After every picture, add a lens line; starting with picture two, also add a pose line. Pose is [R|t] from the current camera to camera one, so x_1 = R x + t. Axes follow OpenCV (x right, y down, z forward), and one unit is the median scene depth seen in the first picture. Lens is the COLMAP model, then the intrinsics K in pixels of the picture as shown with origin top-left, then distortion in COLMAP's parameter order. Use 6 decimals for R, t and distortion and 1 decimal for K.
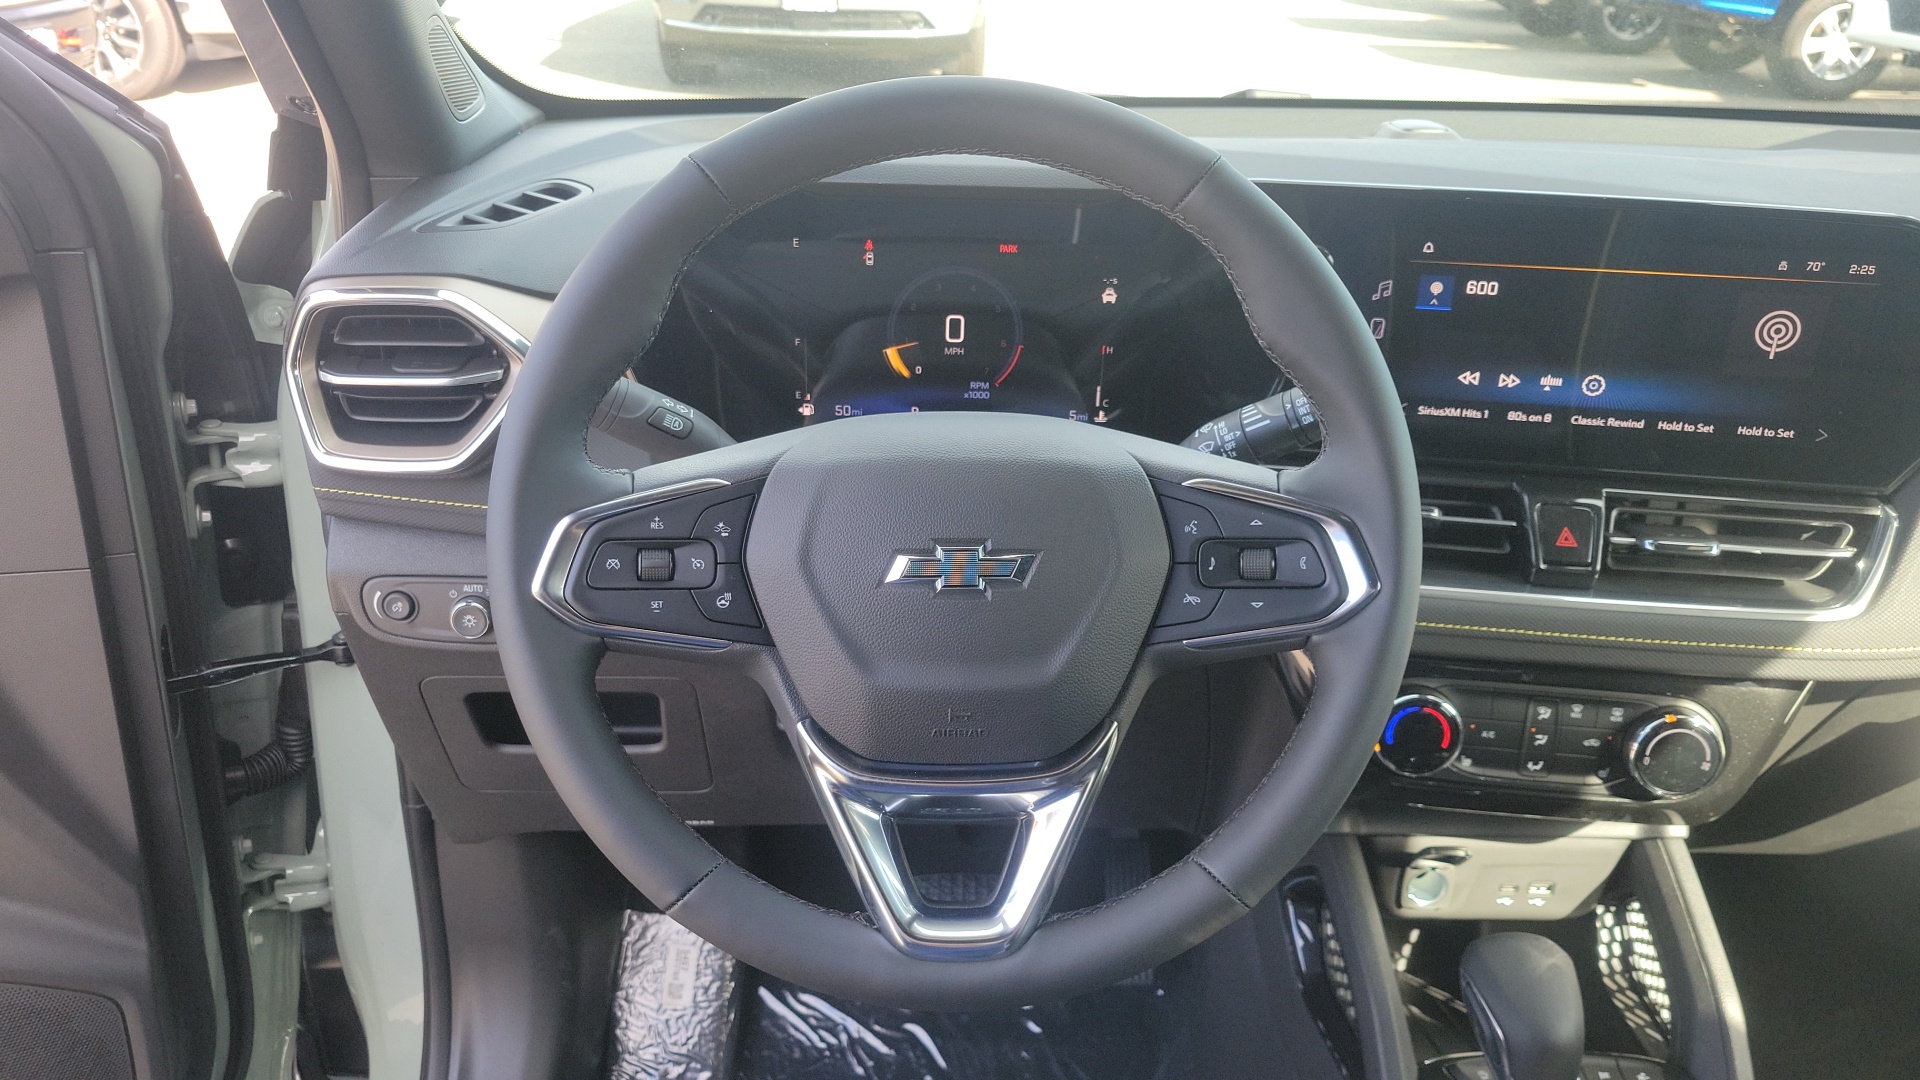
lens RADIAL K [[1458.7, 0, 960.0], [0, 1458.7, 540.0], [0, 0, 1]] dist [0.018126, 0.003986]
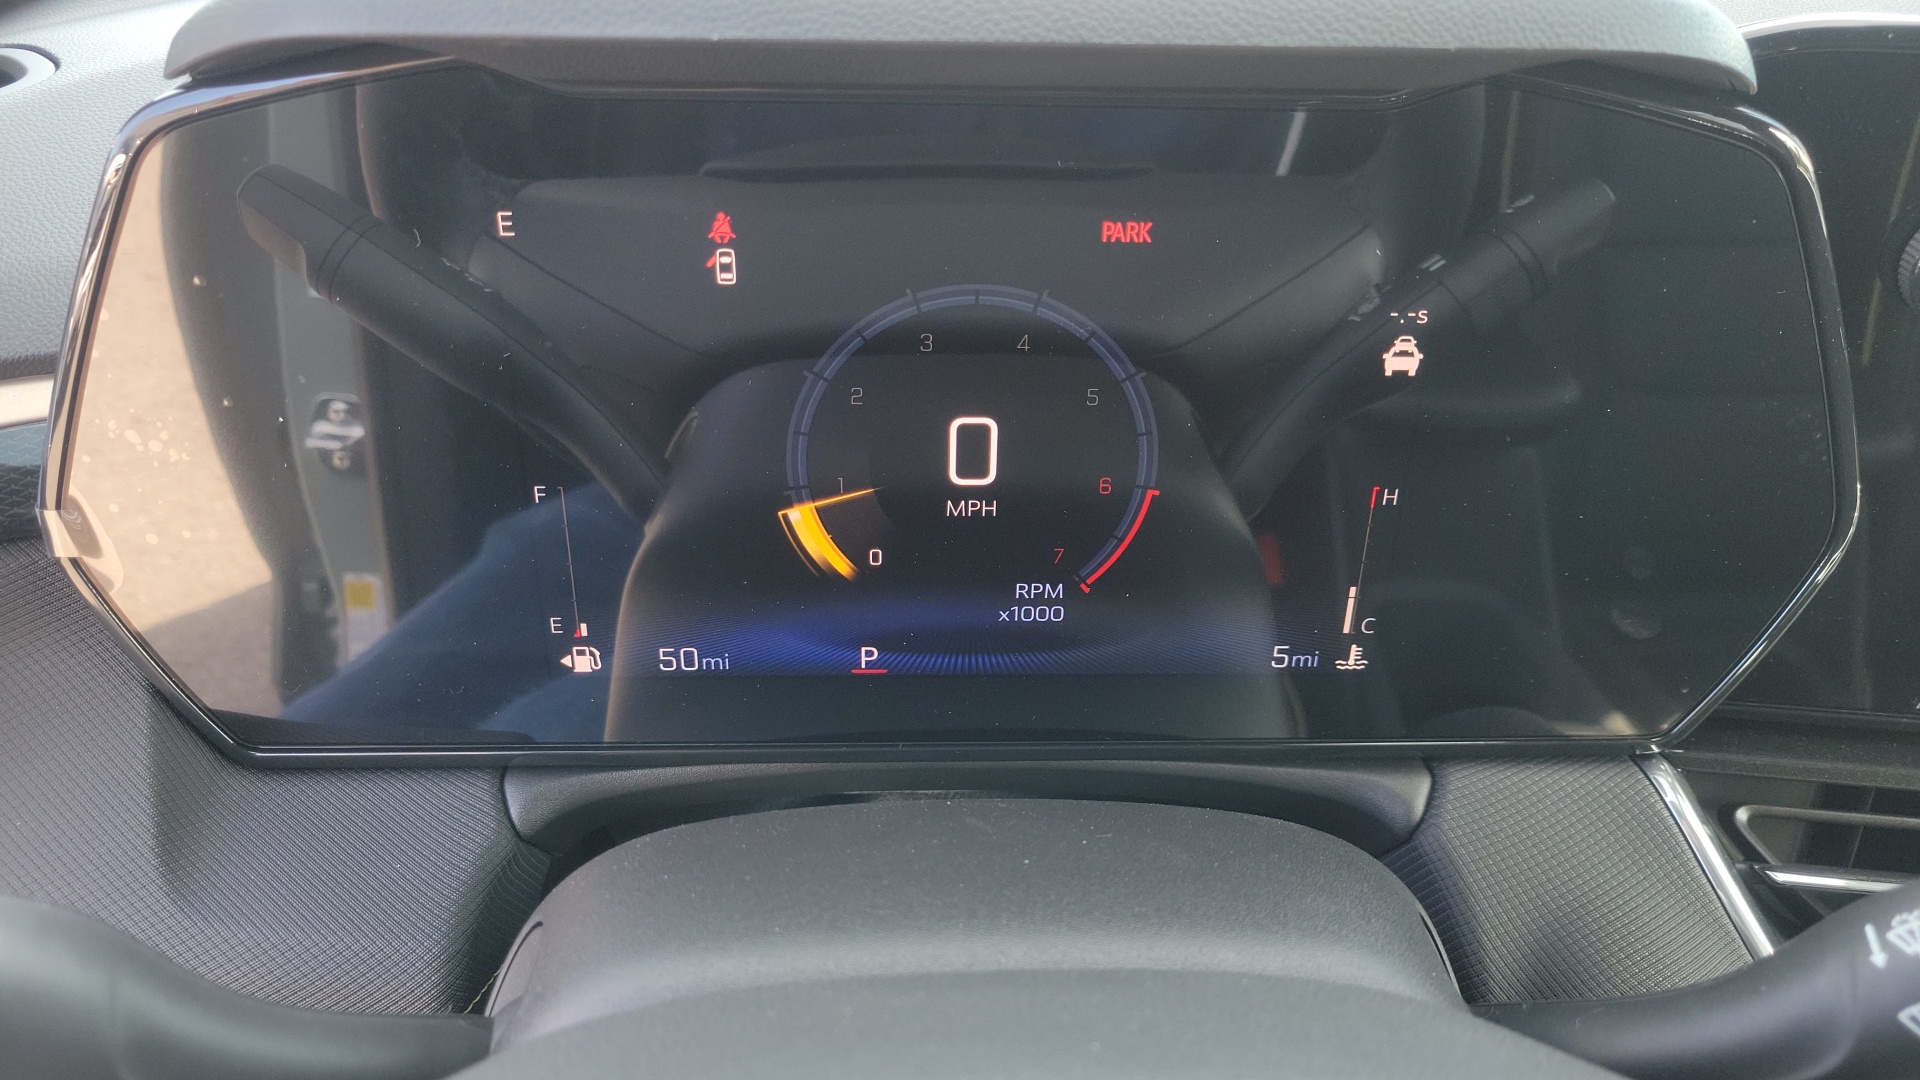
lens RADIAL K [[1458.7, 0, 960.0], [0, 1458.7, 540.0], [0, 0, 1]] dist [0.018126, 0.003986]
pose [[0.999793, -0.017220, 0.010845, -0.011037], [0.016376, 0.997156, 0.073562, -0.149869], [-0.012081, -0.073369, 0.997232, 0.637556]]
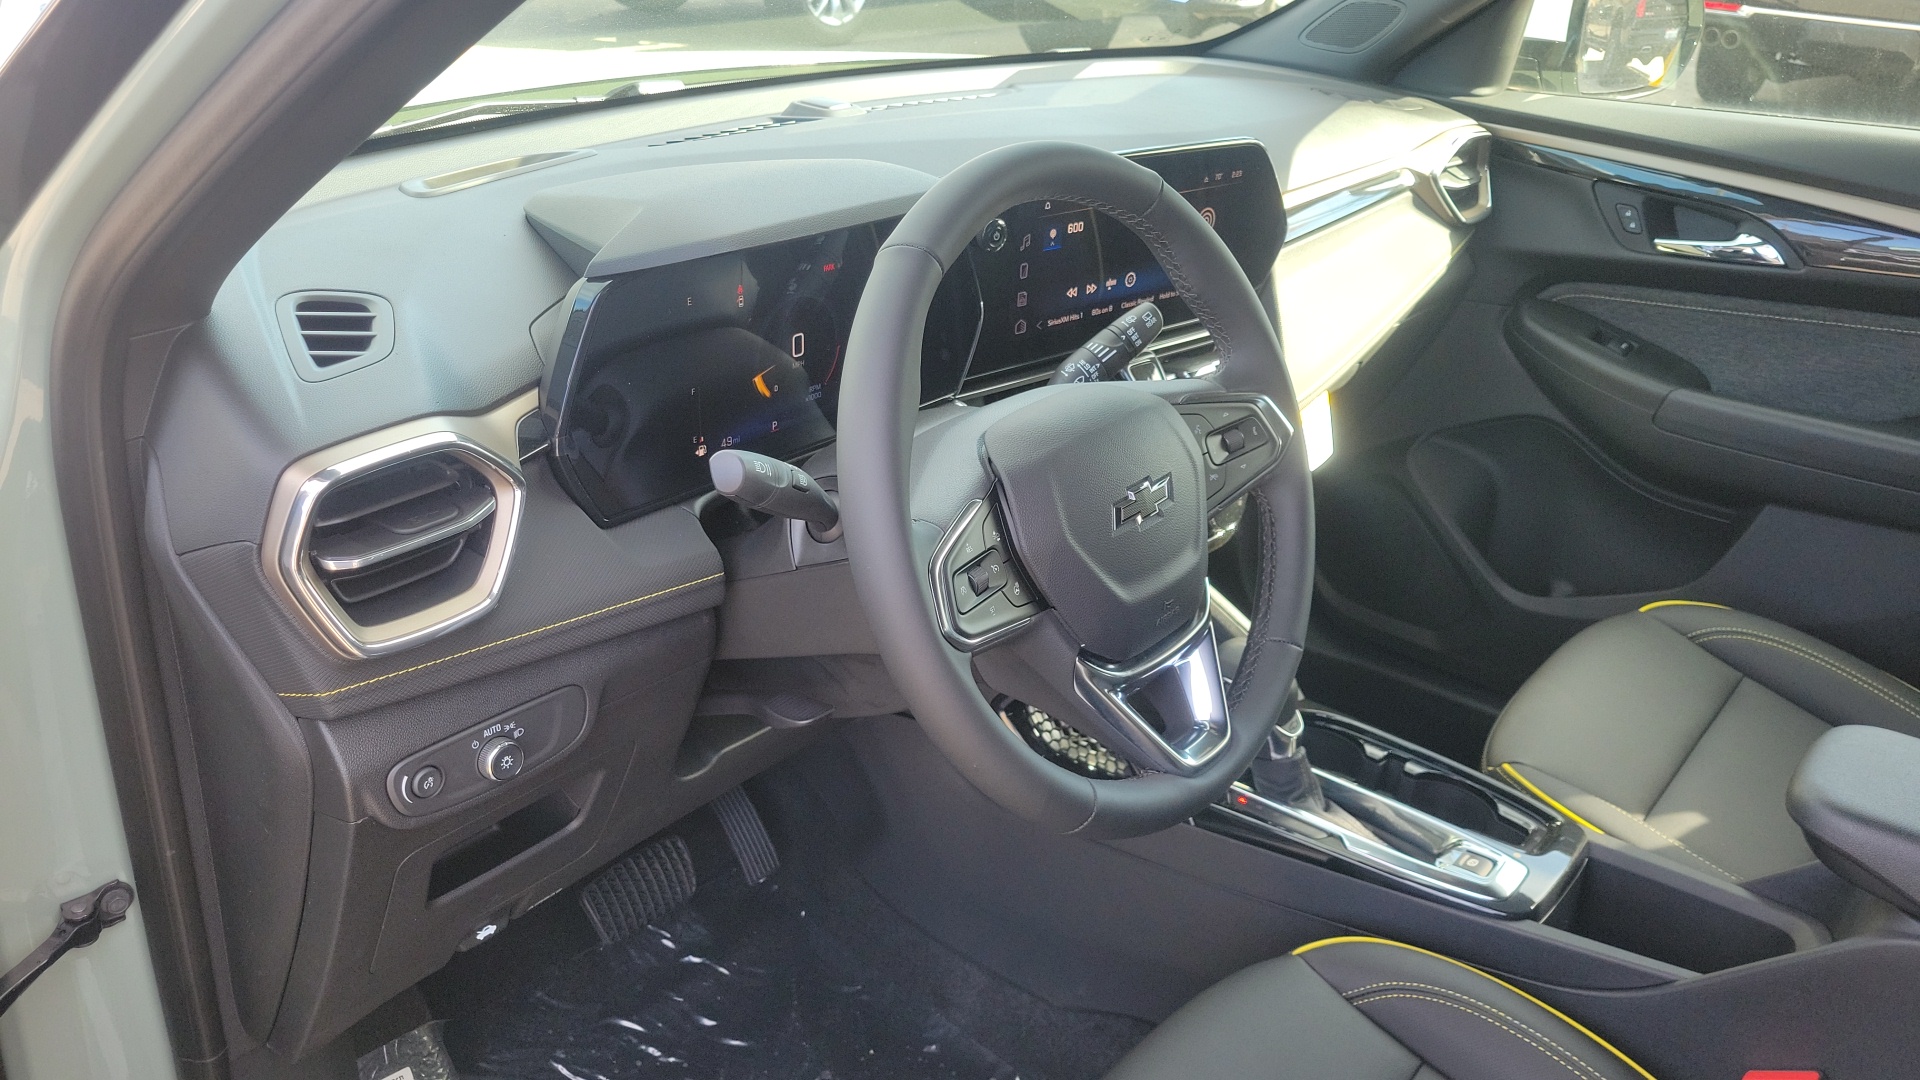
lens RADIAL K [[1458.7, 0, 960.0], [0, 1458.7, 540.0], [0, 0, 1]] dist [0.018126, 0.003986]
pose [[0.659806, -0.326685, 0.676707, -0.747212], [0.279717, 0.942612, 0.182321, -0.174269], [-0.697434, 0.068990, 0.713321, 0.103391]]
